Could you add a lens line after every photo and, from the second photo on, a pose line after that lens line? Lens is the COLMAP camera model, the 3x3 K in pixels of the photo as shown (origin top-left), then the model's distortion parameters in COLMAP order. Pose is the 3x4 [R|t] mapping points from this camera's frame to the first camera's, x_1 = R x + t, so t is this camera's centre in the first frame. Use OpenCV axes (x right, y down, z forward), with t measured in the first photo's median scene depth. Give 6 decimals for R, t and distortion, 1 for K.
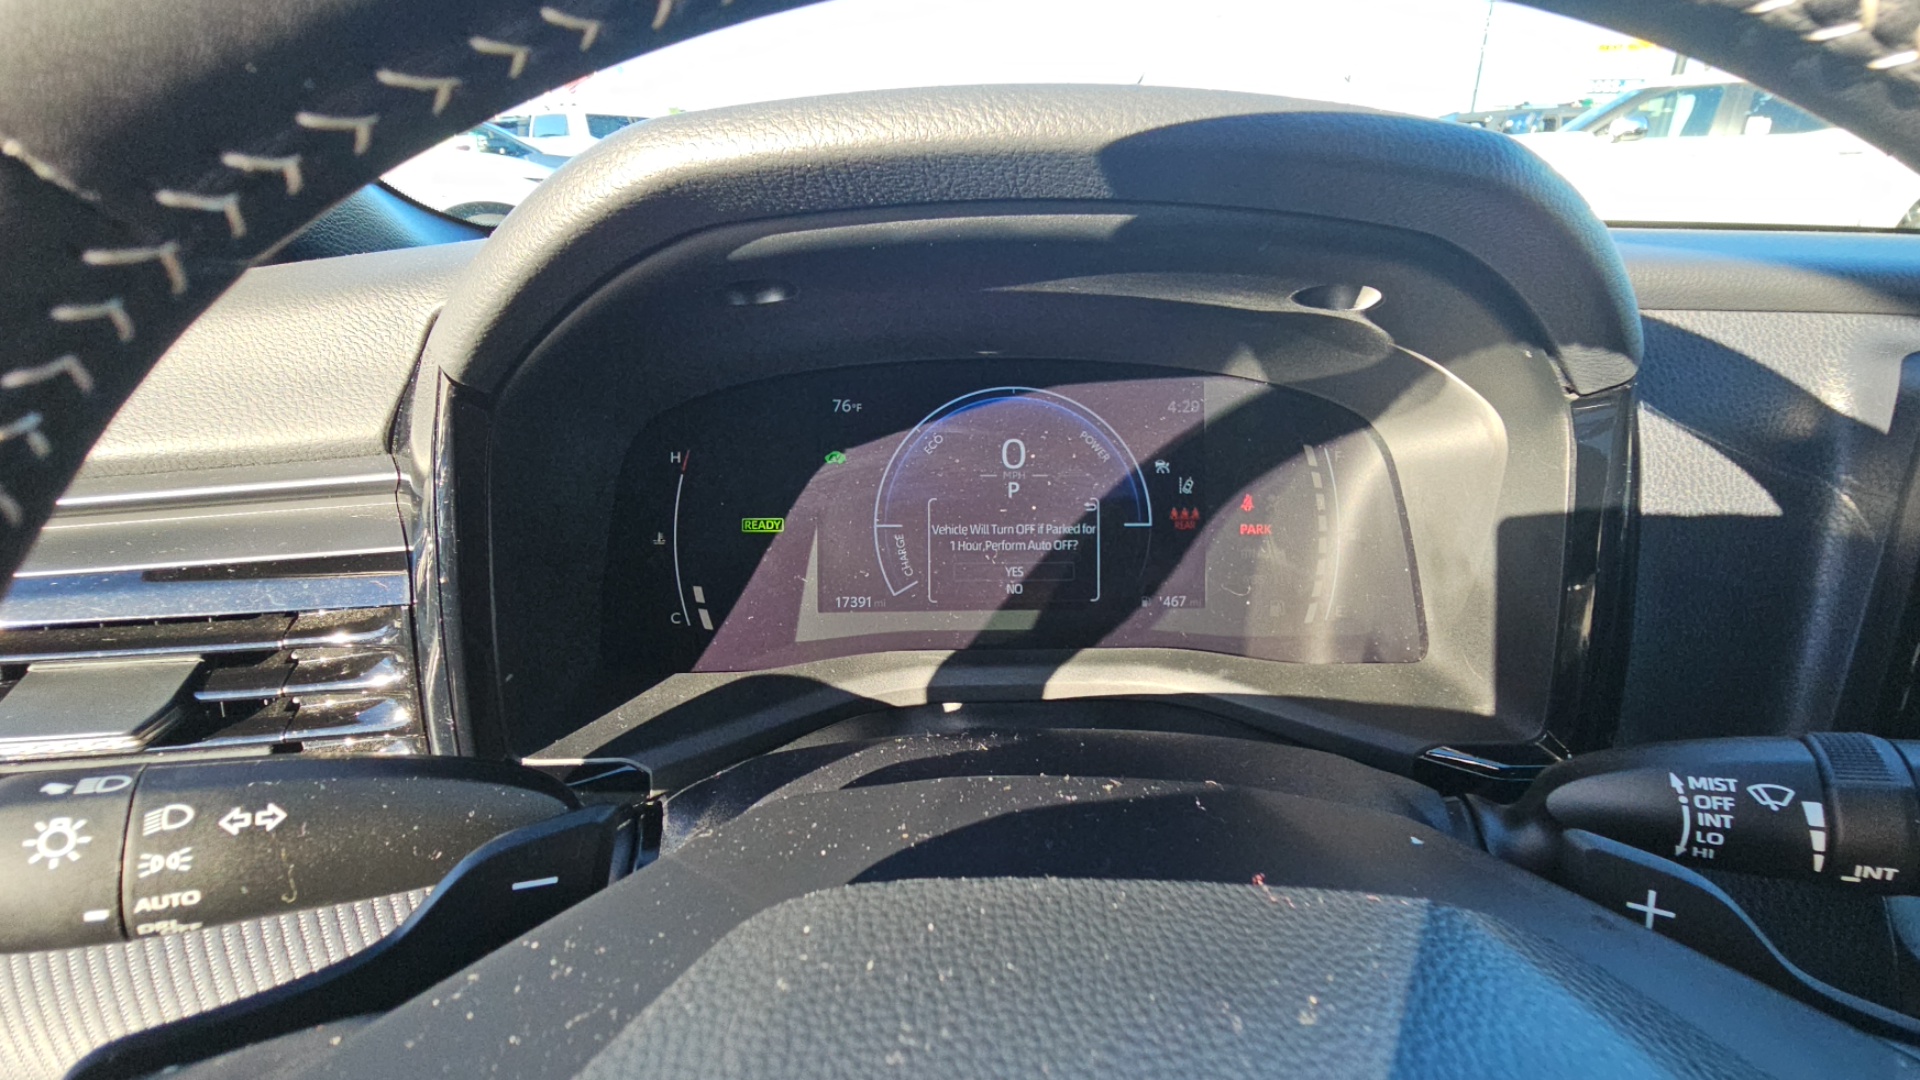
lens RADIAL K [[858.8, 0, 983.2], [0, 858.8, 542.3], [0, 0, 1]] dist [0.006024, -0.005477]
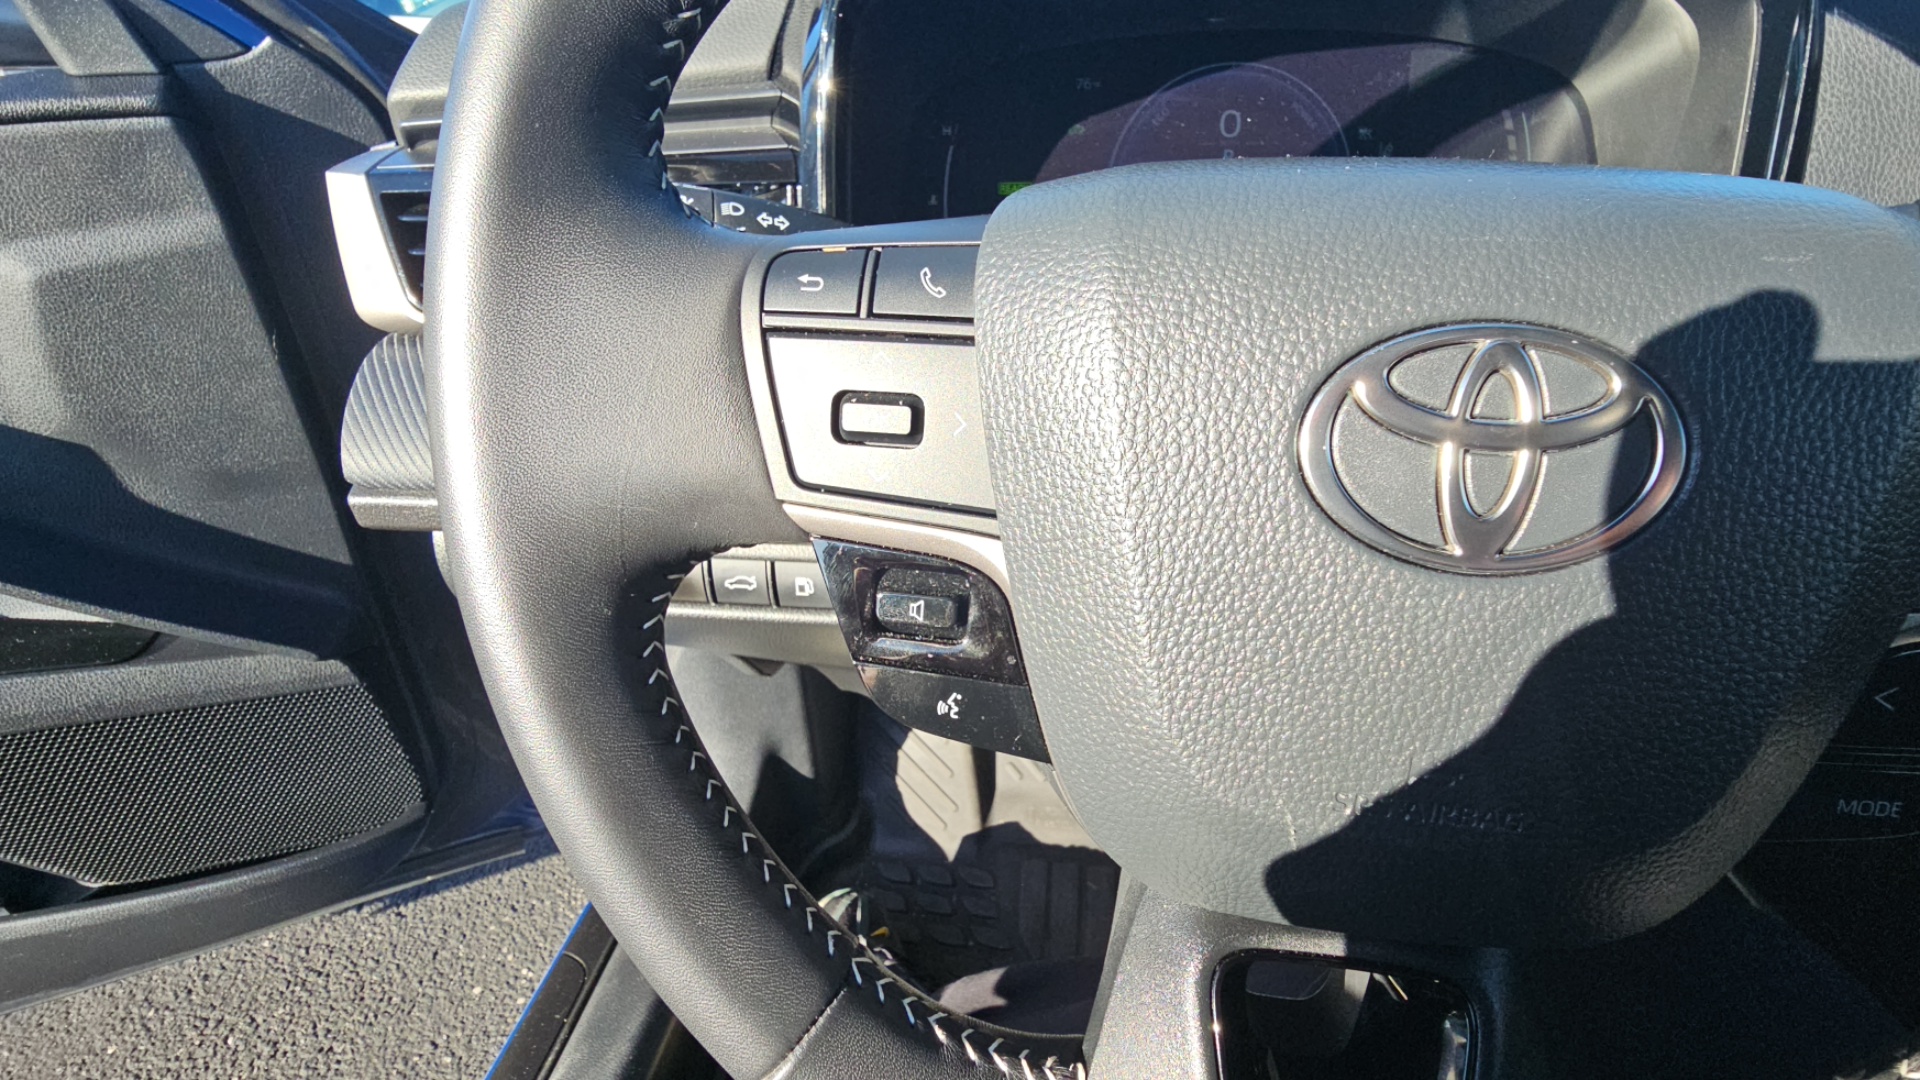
lens RADIAL K [[862.3, 0, 983.9], [0, 862.3, 547.2], [0, 0, 1]] dist [0.014337, -0.012051]
pose [[0.986496, 0.047353, -0.156791, -0.103357], [-0.026893, 0.991132, 0.130133, 0.399328], [0.161563, -0.124159, 0.979021, -0.332809]]
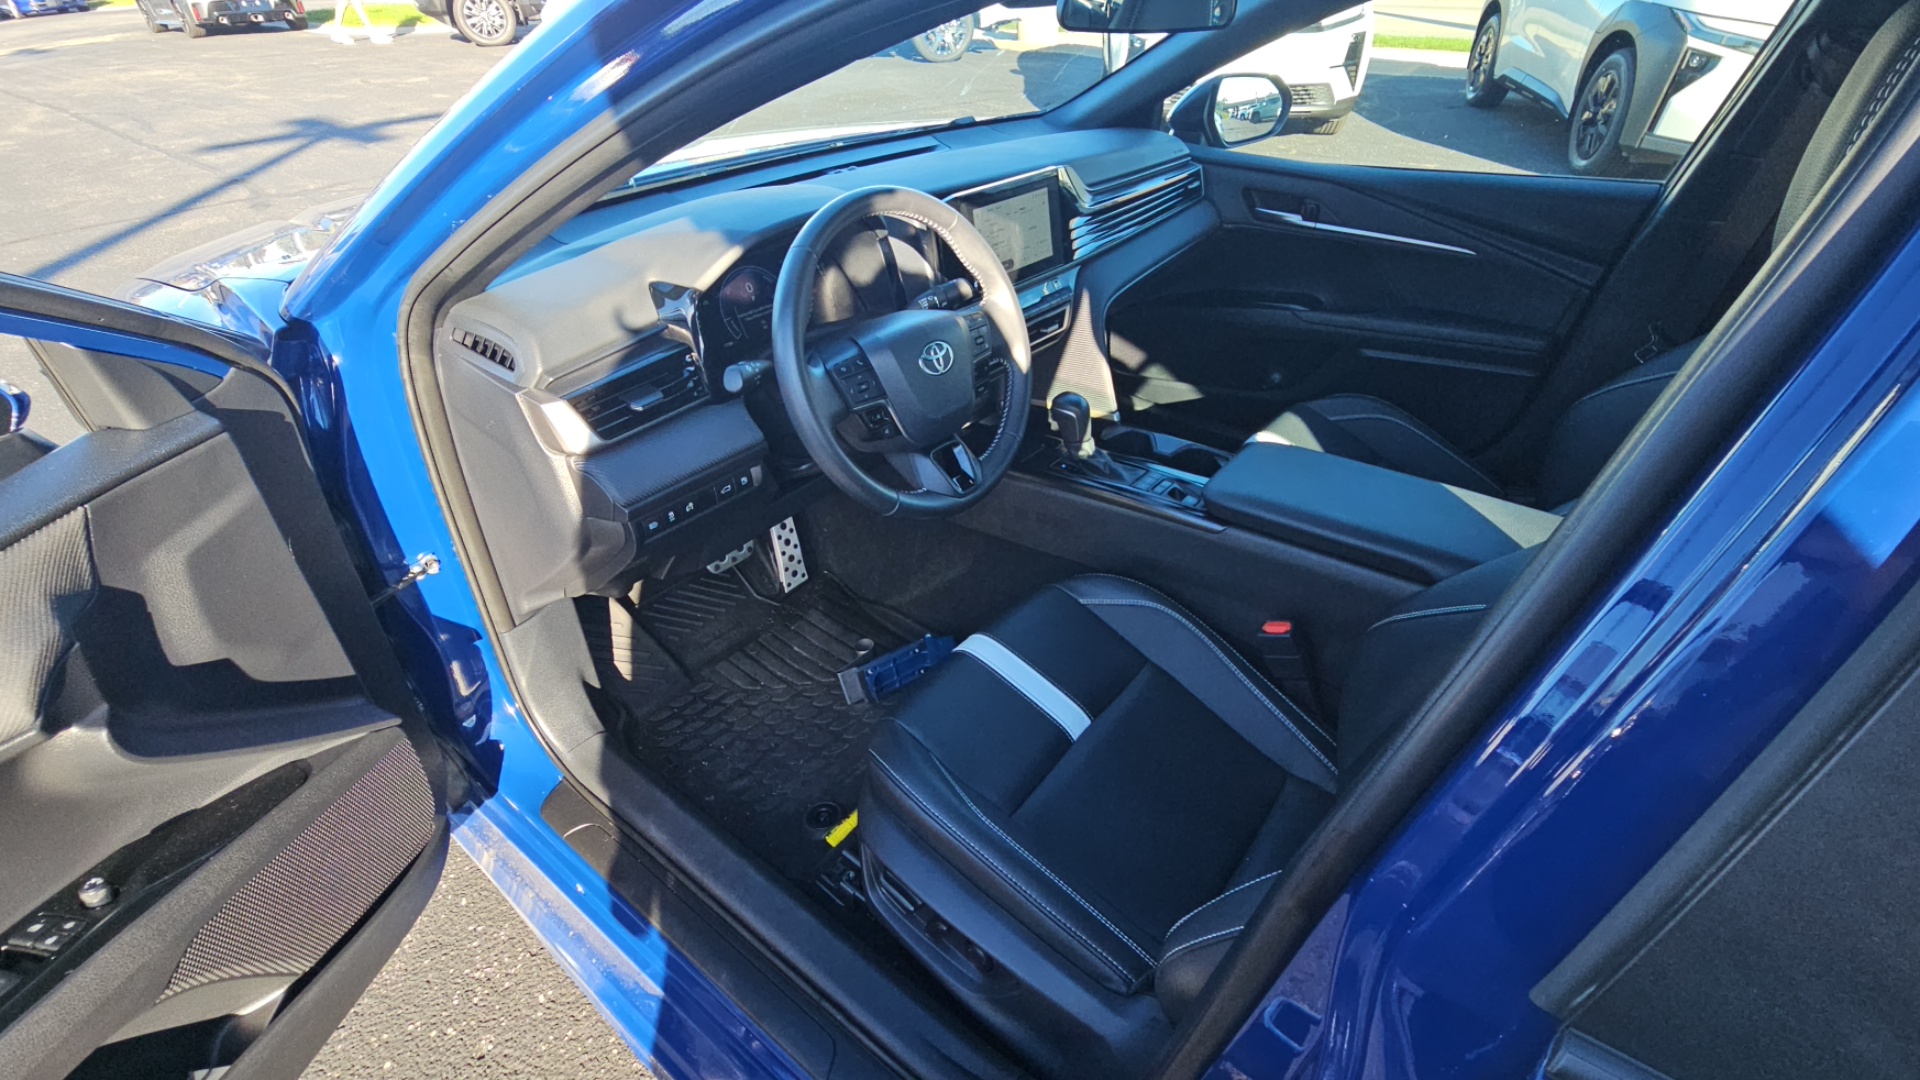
lens RADIAL K [[858.8, 0, 983.2], [0, 858.8, 542.3], [0, 0, 1]] dist [0.006024, -0.005477]
pose [[0.651349, -0.440965, 0.617491, -2.331476], [0.311206, 0.897451, 0.312621, 0.027030], [-0.692023, -0.011458, 0.721785, -2.548059]]
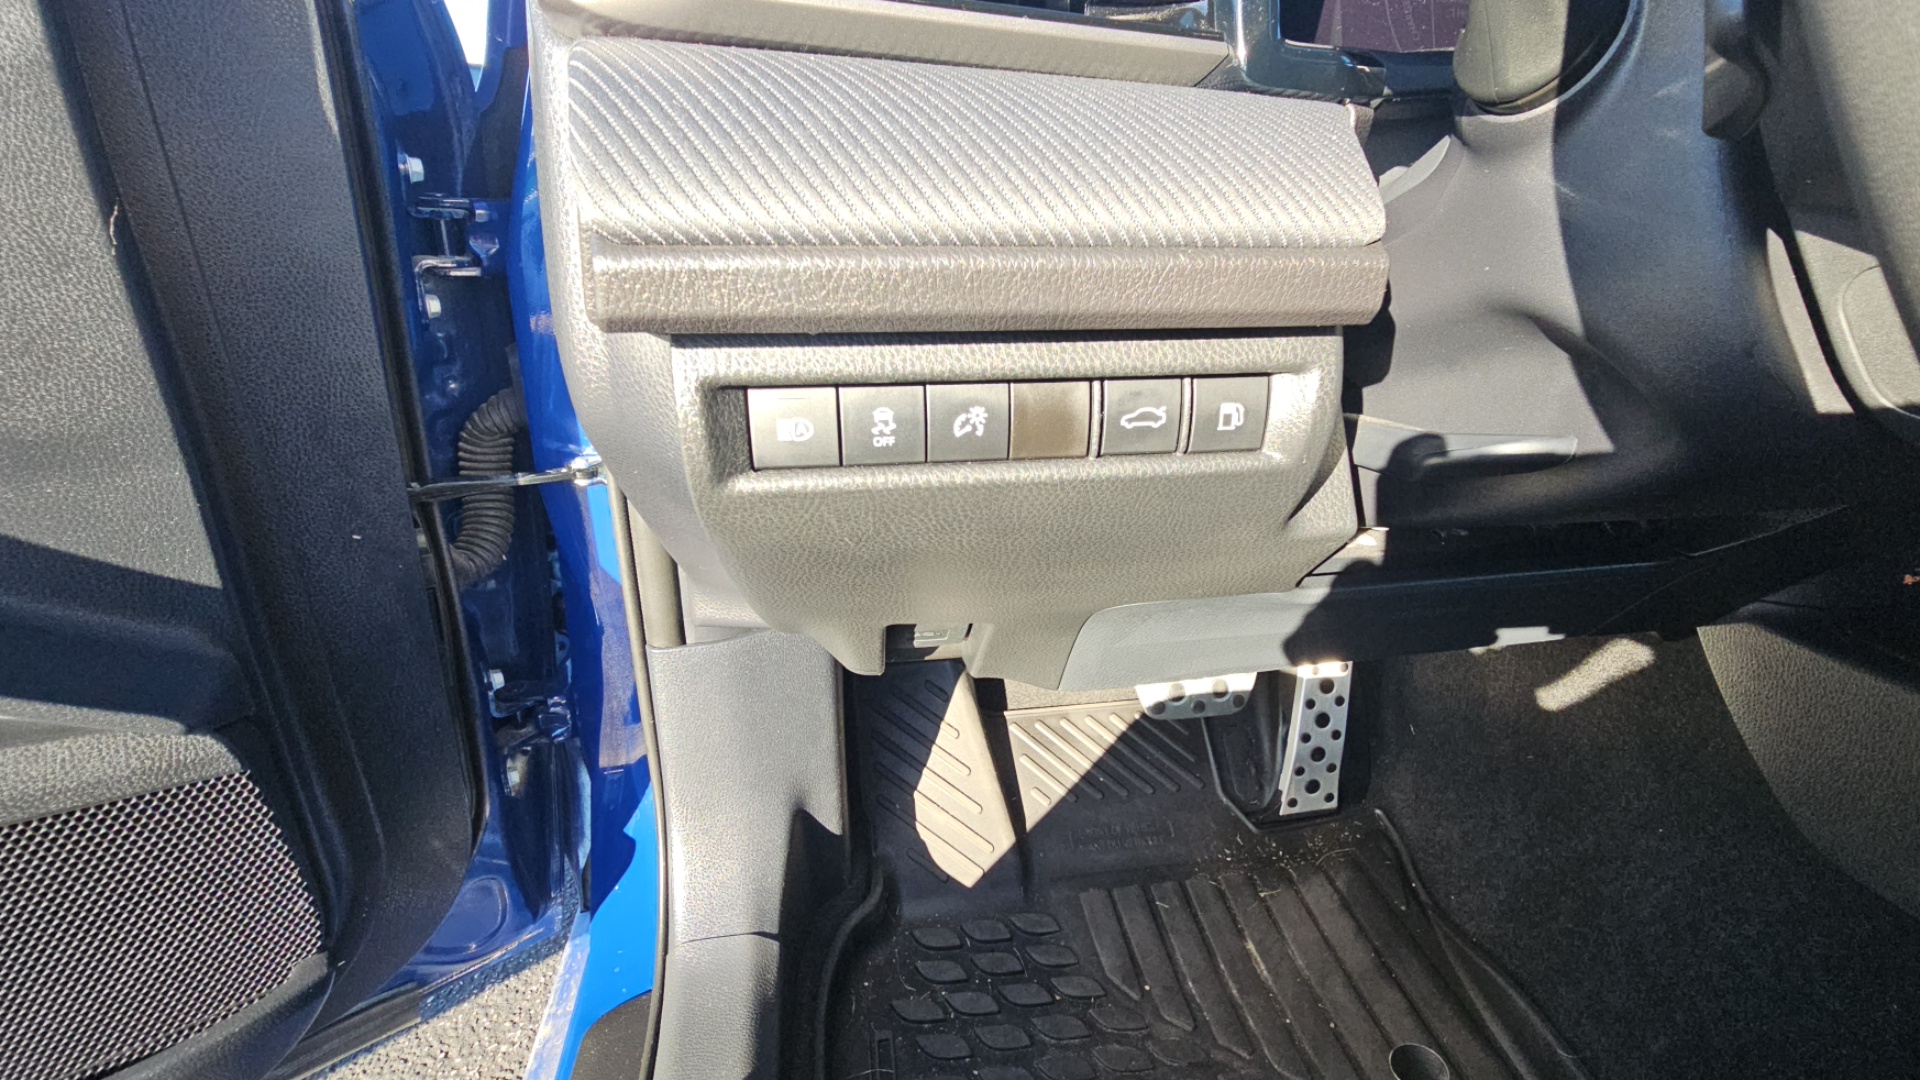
lens RADIAL K [[849.7, 0, 978.0], [0, 849.7, 547.6], [0, 0, 1]] dist [0.017132, -0.014210]
pose [[0.991865, -0.053556, 0.115480, -0.981743], [0.050385, 0.998273, 0.030211, 0.744087], [-0.116899, -0.024147, 0.992850, 0.001674]]
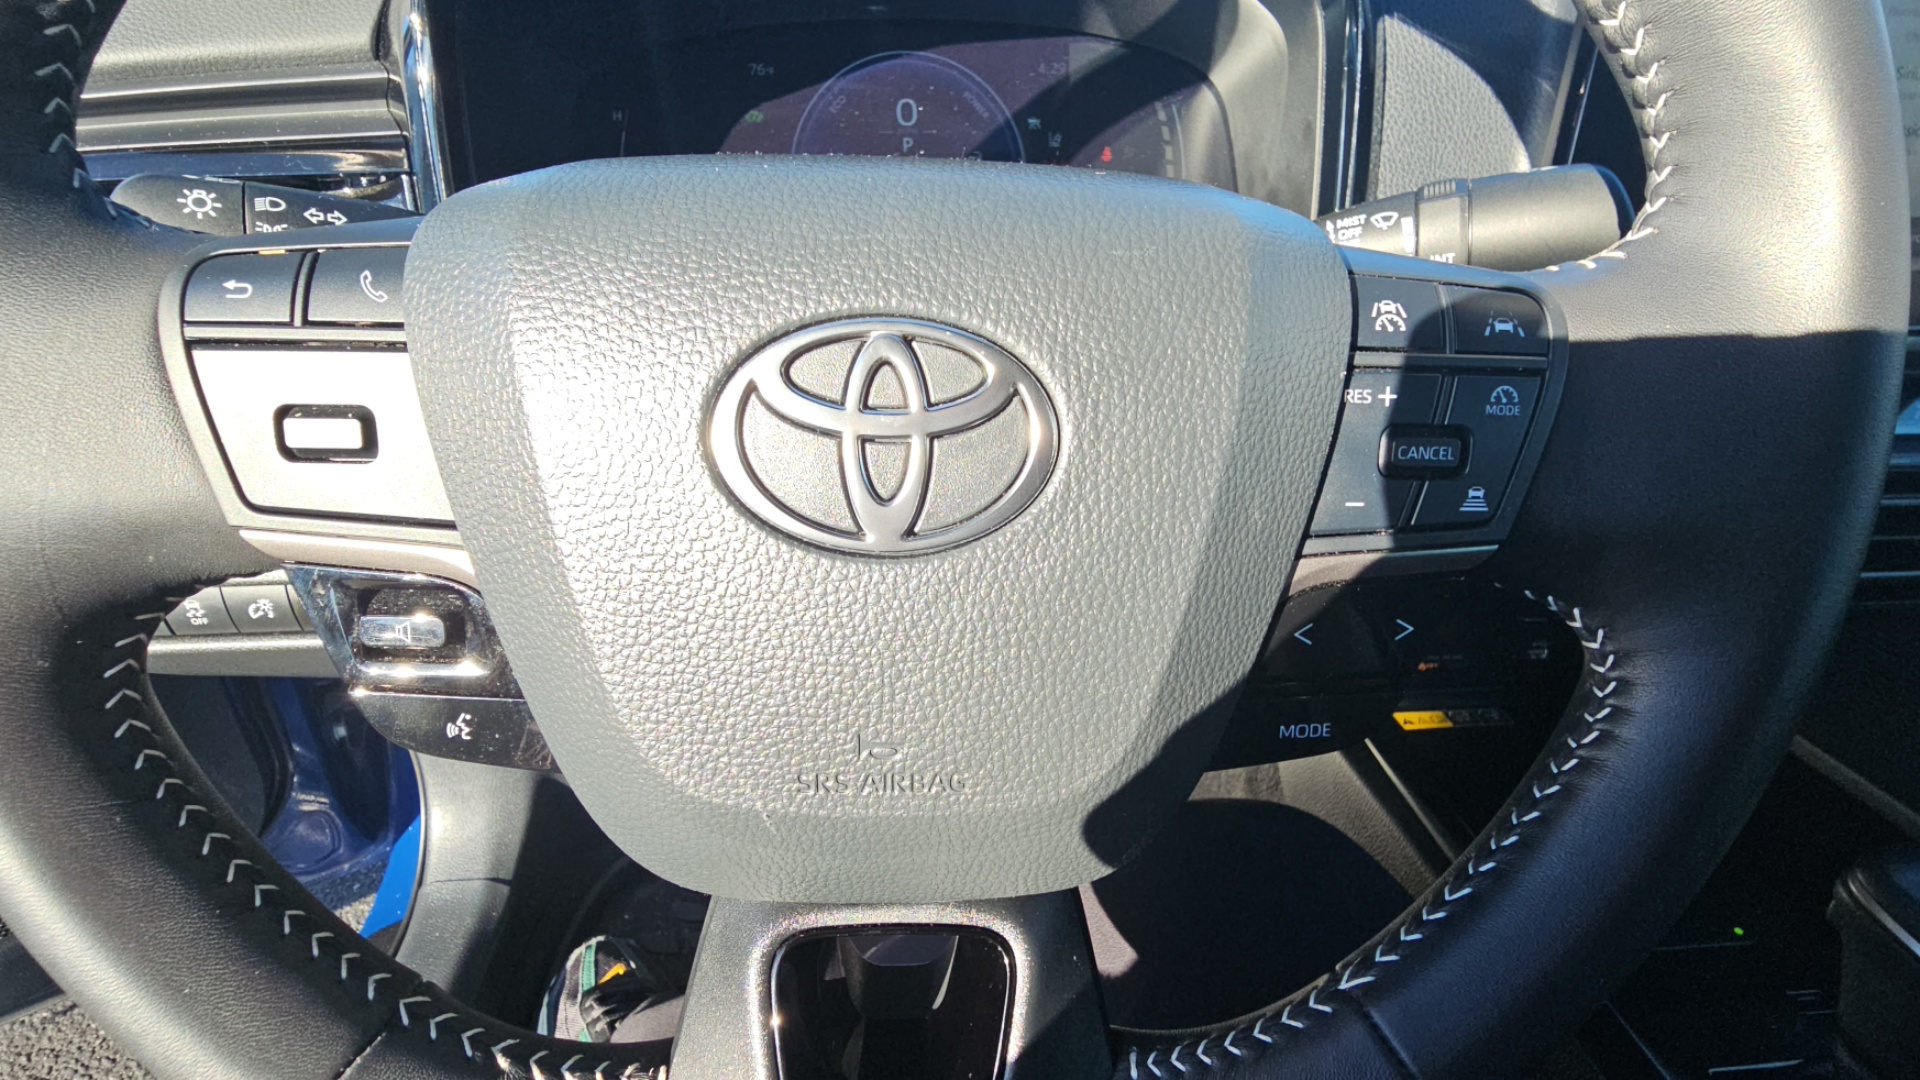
lens RADIAL K [[861.3, 0, 985.4], [0, 861.3, 542.9], [0, 0, 1]] dist [0.008781, -0.006372]
pose [[0.999622, -0.024534, 0.012421, 0.141710], [0.022484, 0.989250, 0.144496, 0.390096], [-0.015832, -0.144162, 0.989427, -0.319785]]
